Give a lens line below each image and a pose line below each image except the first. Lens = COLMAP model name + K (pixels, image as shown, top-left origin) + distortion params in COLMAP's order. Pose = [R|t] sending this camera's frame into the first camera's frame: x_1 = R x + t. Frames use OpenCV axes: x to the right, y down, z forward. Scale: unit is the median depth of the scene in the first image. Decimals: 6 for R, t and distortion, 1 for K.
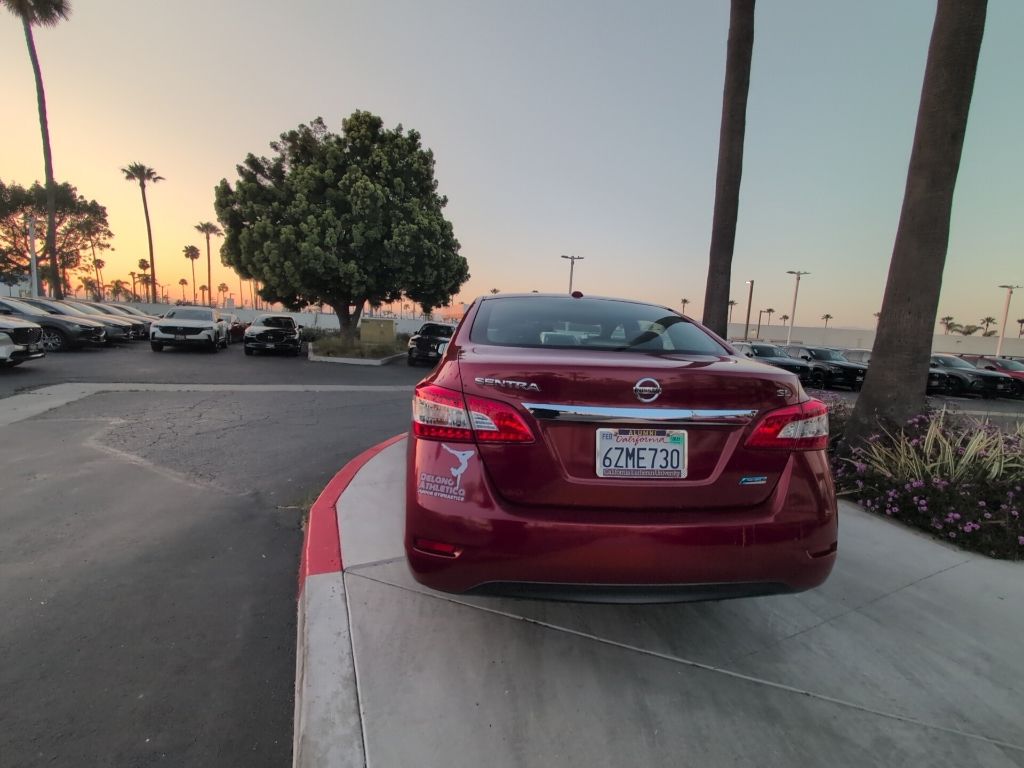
lens RADIAL K [[432.5, 0, 514.7], [0, 432.5, 385.7], [0, 0, 1]] dist [-0.002229, 0.000751]
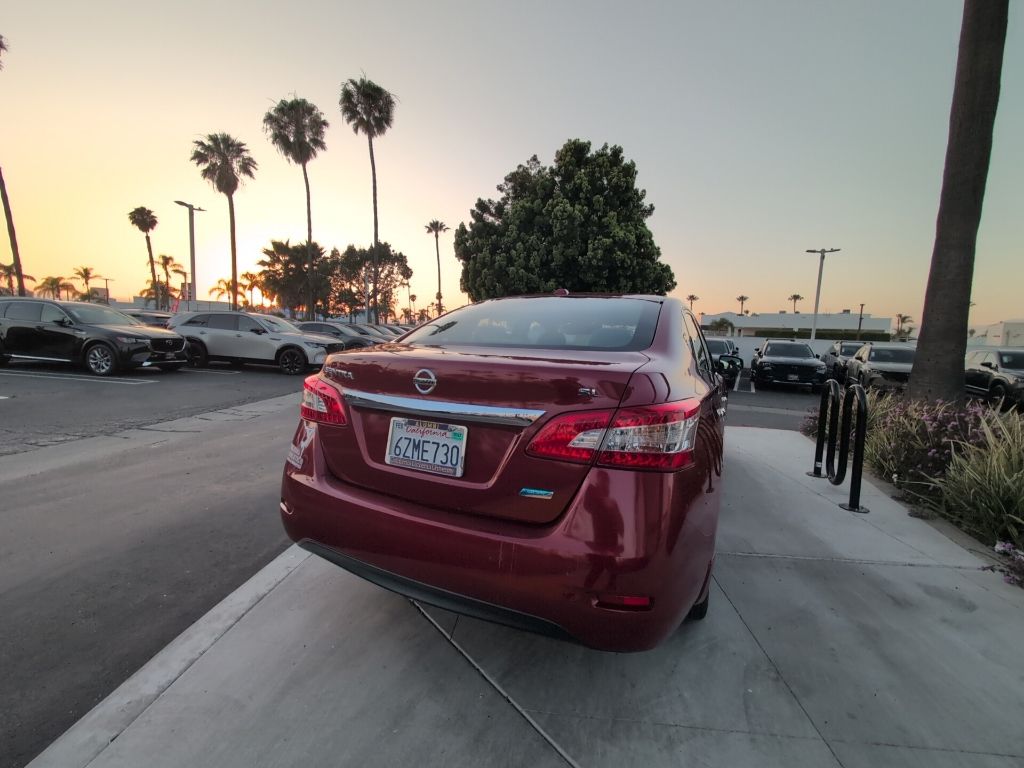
lens RADIAL K [[432.5, 0, 514.9], [0, 432.5, 386.1], [0, 0, 1]] dist [-0.002229, 0.000751]
pose [[0.861934, 0.035457, -0.505779, 0.104139], [-0.050945, 0.998560, -0.016816, 0.002897], [0.504455, 0.040262, 0.862499, 0.026967]]
